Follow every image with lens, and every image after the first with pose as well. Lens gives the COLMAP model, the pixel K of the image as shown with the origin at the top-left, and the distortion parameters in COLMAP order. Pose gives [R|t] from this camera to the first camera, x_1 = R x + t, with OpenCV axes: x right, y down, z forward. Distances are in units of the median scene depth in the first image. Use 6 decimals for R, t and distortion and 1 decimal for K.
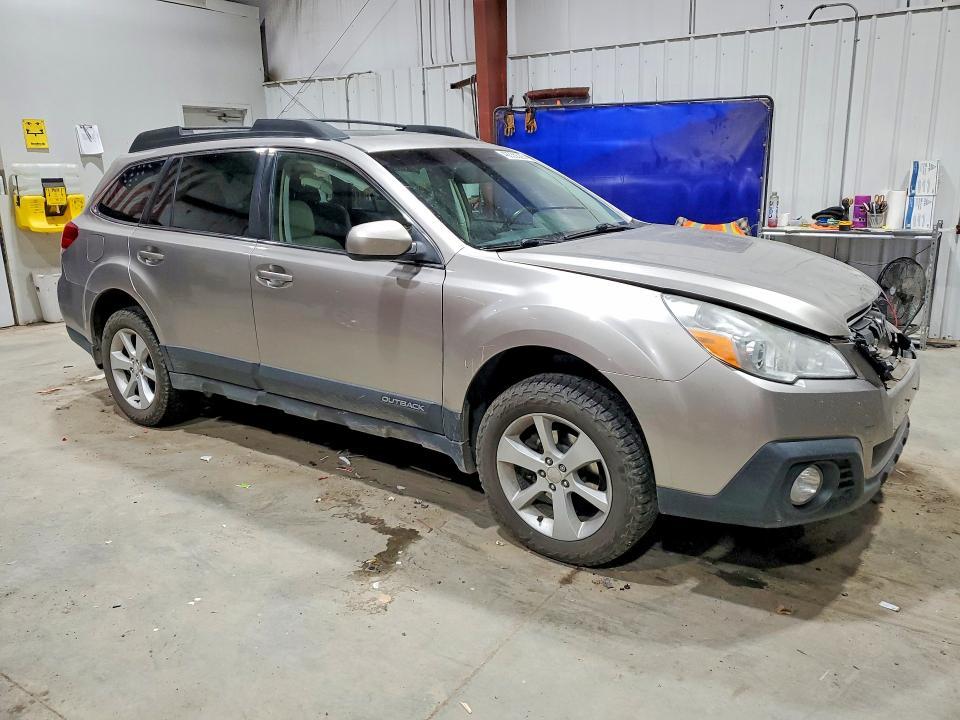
lens RADIAL K [[766.9, 0, 467.1], [0, 766.9, 356.0], [0, 0, 1]] dist [-0.007915, 0.039104]
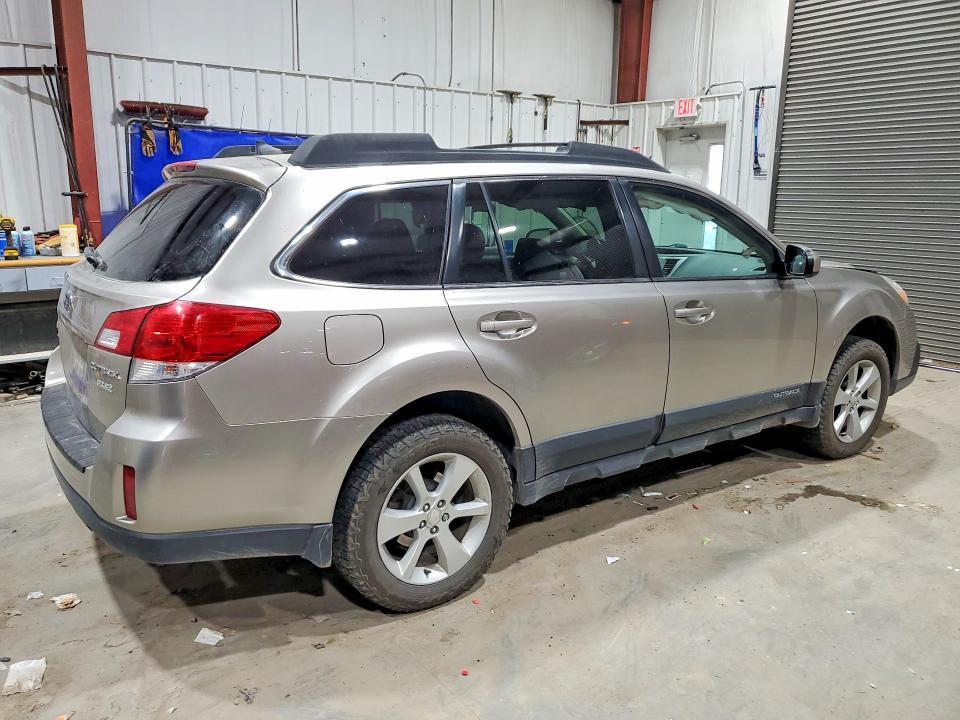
lens RADIAL K [[766.9, 0, 467.1], [0, 766.9, 356.0], [0, 0, 1]] dist [-0.007915, 0.039104]
pose [[0.301430, -0.178836, 0.936567, -1.207285], [0.214728, 0.969753, 0.116063, -0.217436], [-0.928995, 0.166122, 0.330714, 0.926846]]
